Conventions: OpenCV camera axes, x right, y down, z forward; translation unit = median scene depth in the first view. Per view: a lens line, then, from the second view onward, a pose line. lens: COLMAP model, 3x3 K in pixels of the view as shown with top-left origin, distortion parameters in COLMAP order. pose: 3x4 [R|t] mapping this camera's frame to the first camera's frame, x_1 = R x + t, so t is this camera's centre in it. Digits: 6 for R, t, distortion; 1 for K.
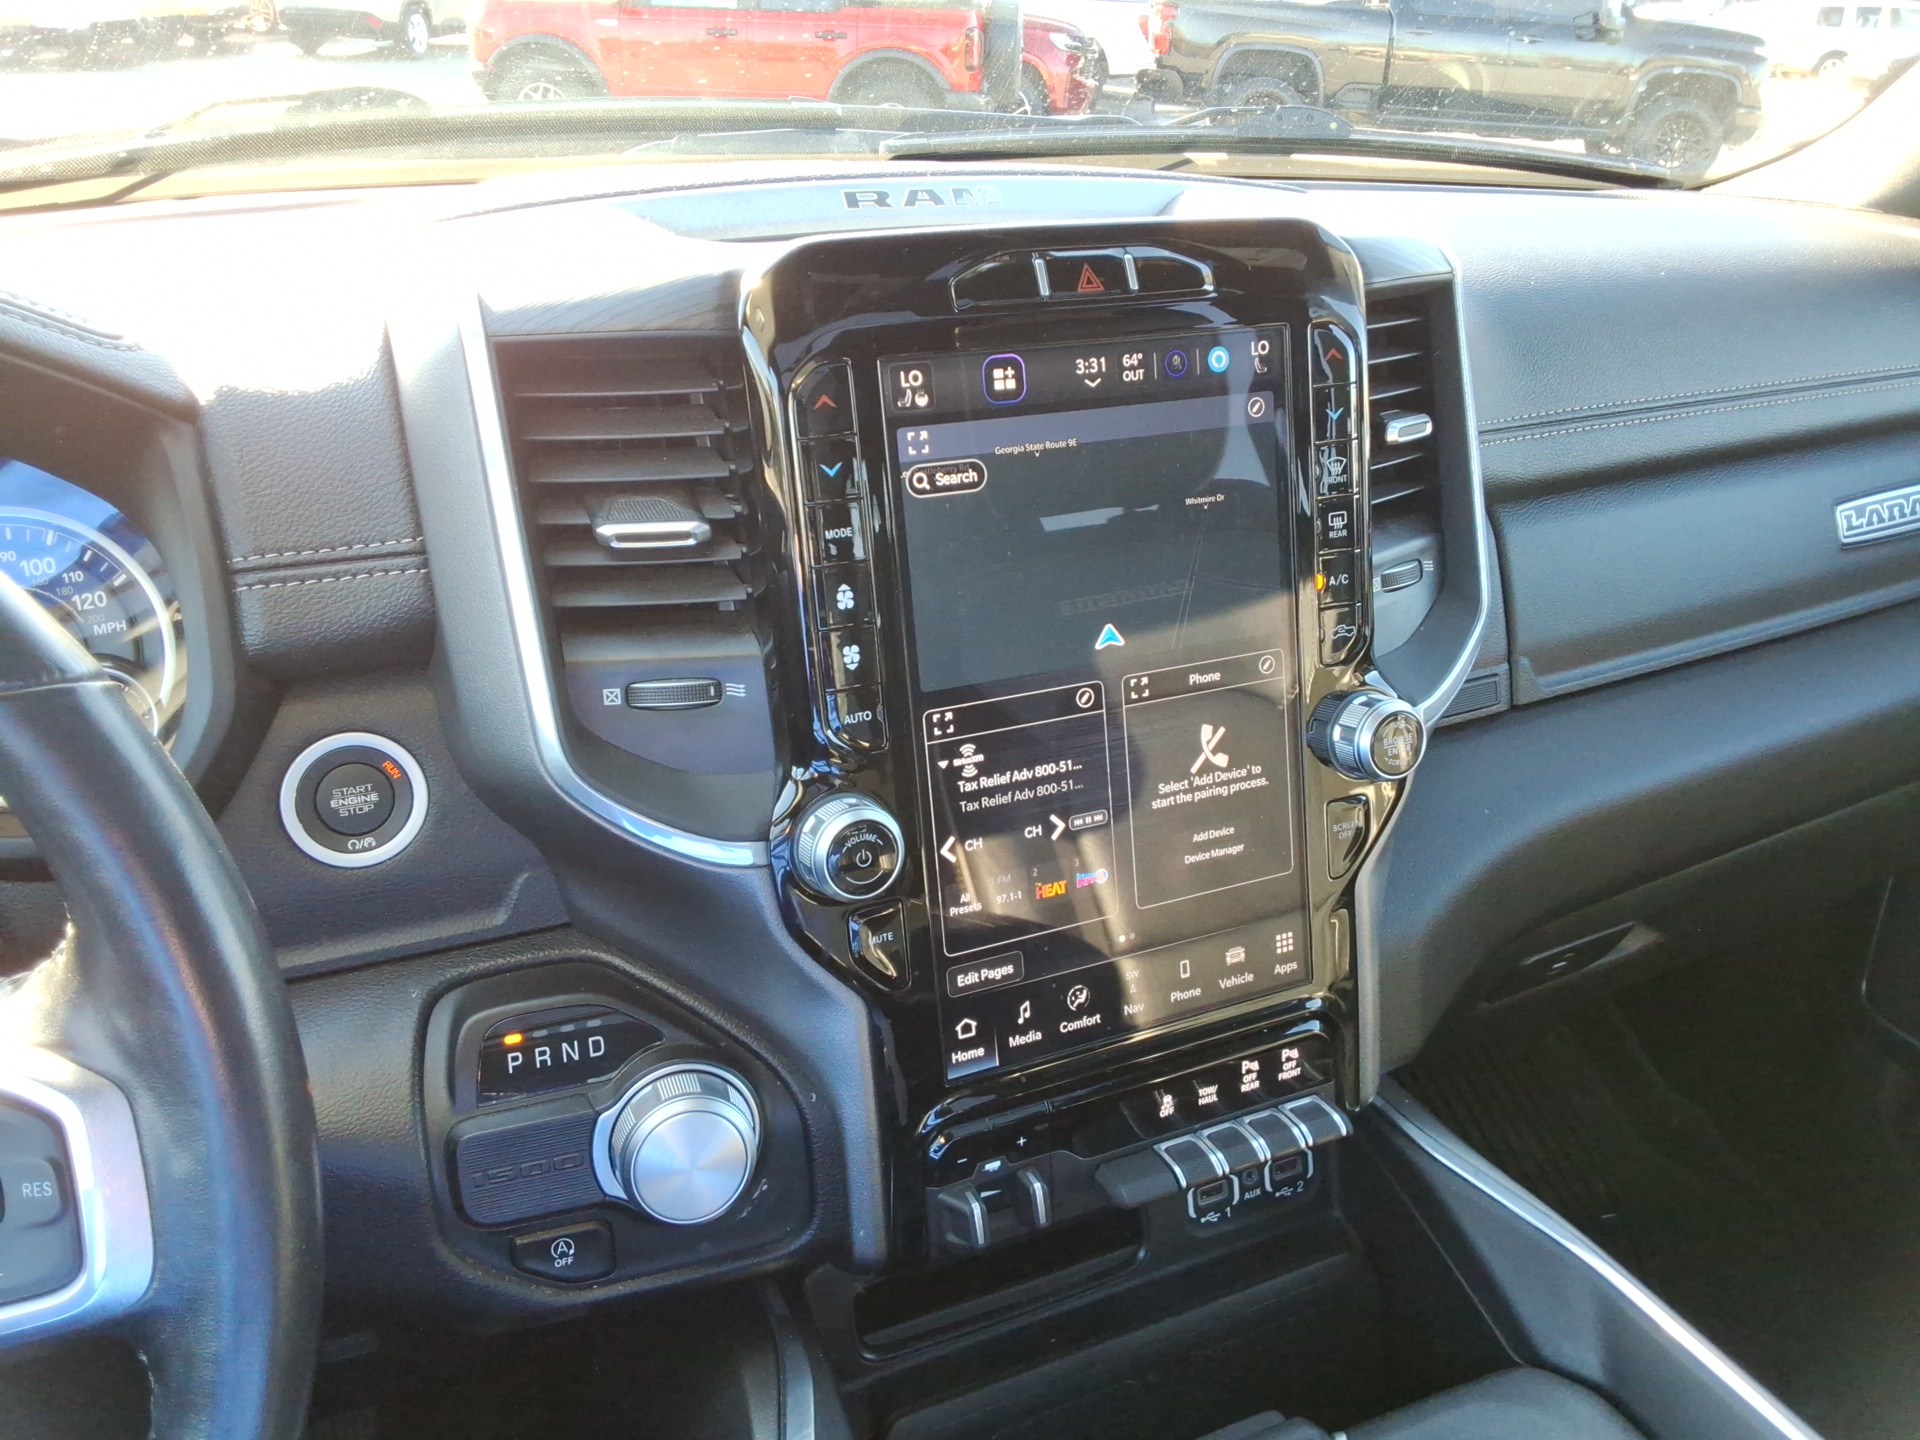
lens RADIAL K [[1549.6, 0, 971.9], [0, 1549.6, 699.9], [0, 0, 1]] dist [0.138672, -0.243673]
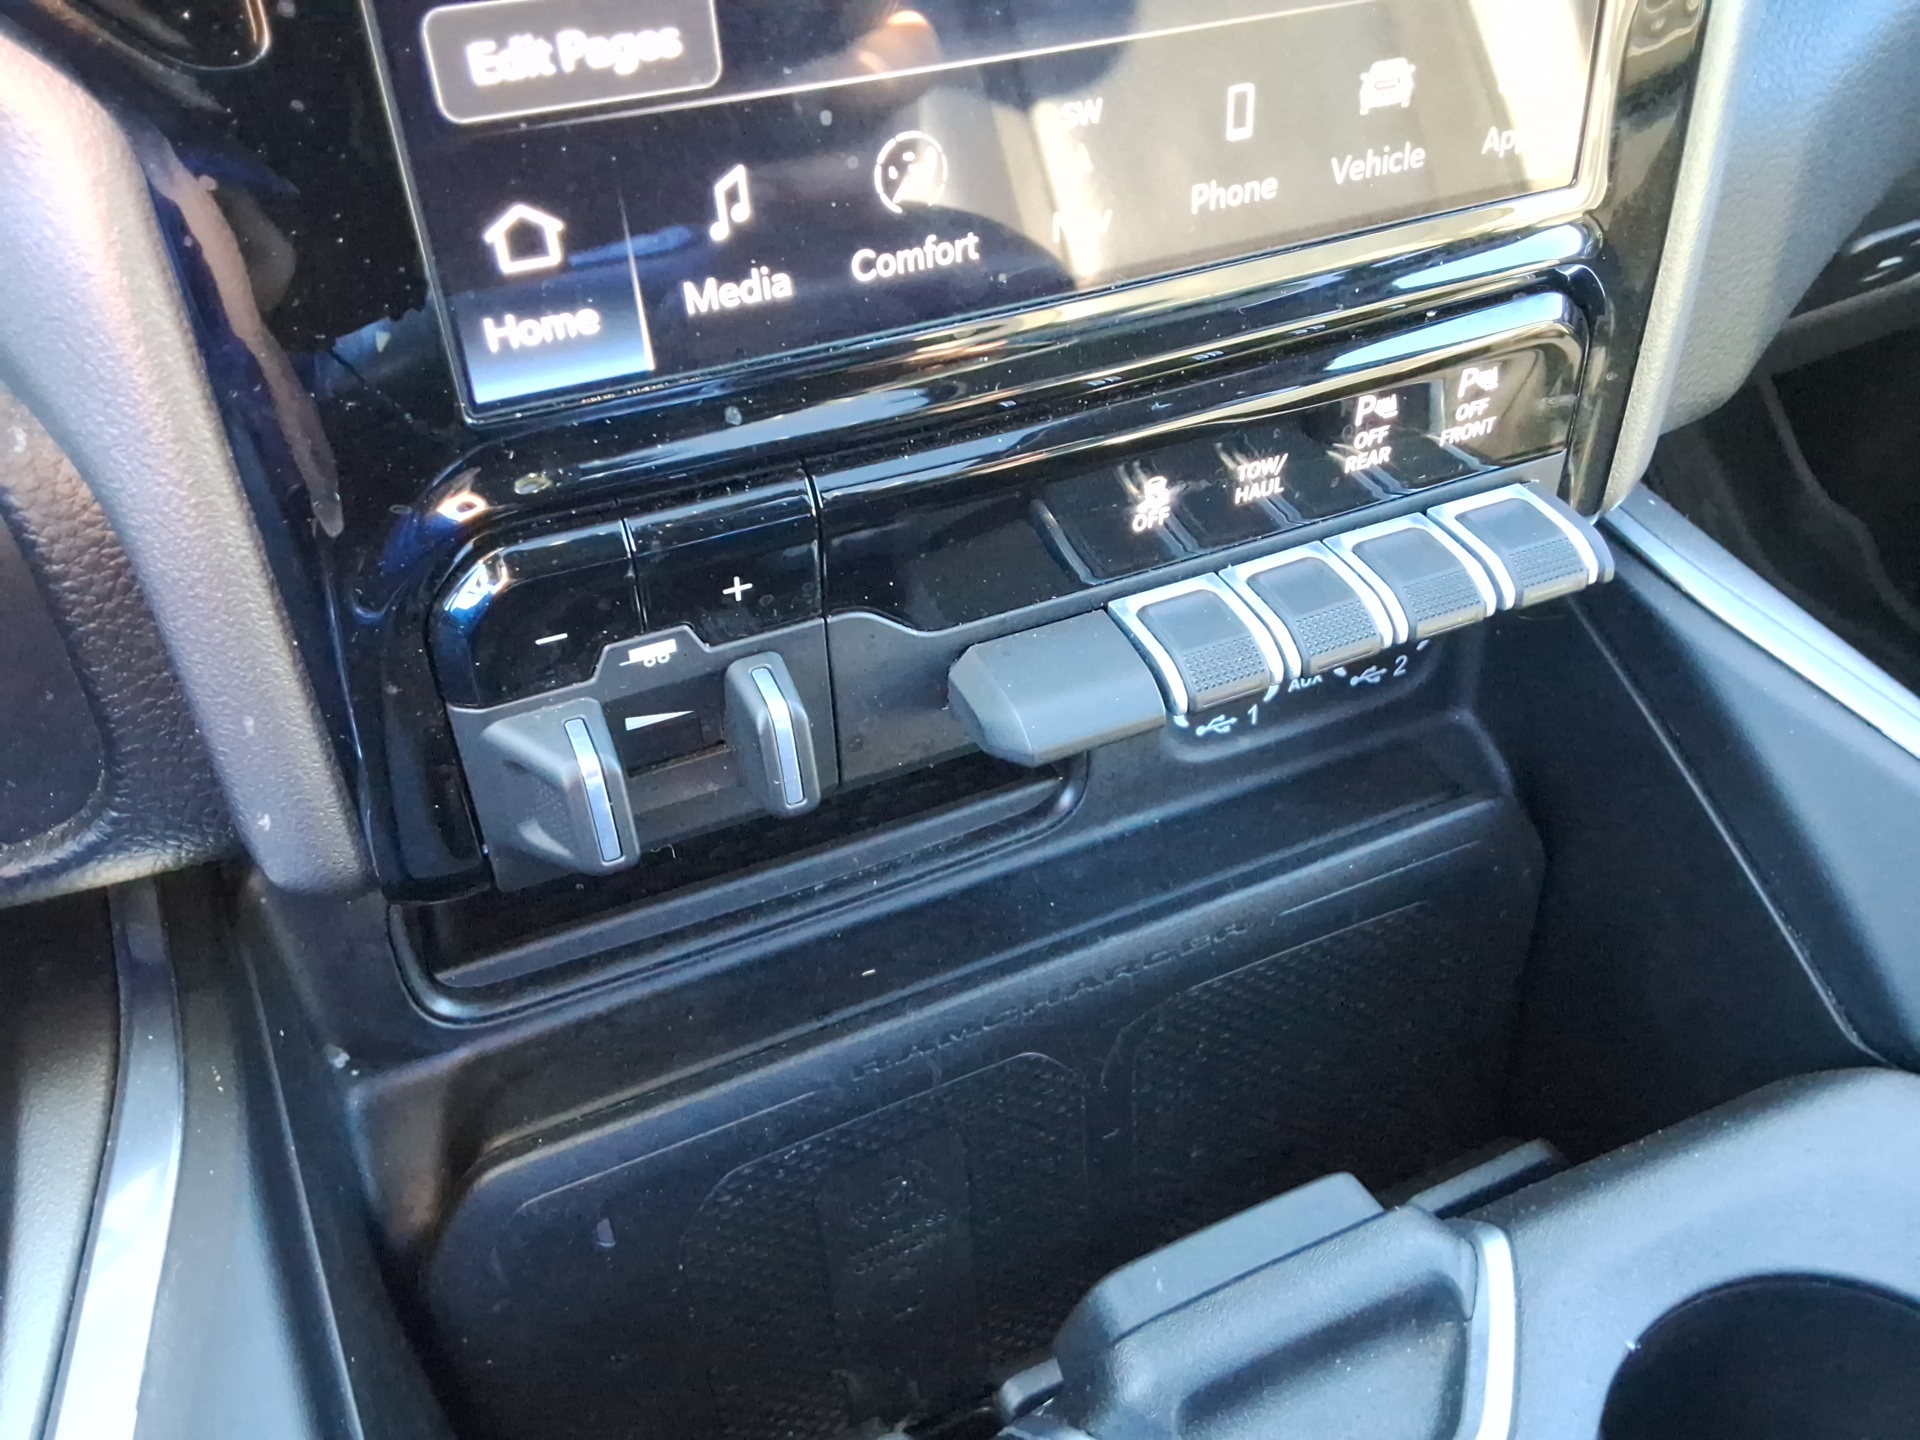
lens RADIAL K [[1549.6, 0, 971.9], [0, 1549.6, 699.9], [0, 0, 1]] dist [0.138672, -0.243673]
pose [[0.999321, 0.028104, 0.023818, 0.074738], [-0.034980, 0.926699, 0.374172, 0.166699], [-0.011557, -0.374751, 0.927053, 0.643998]]
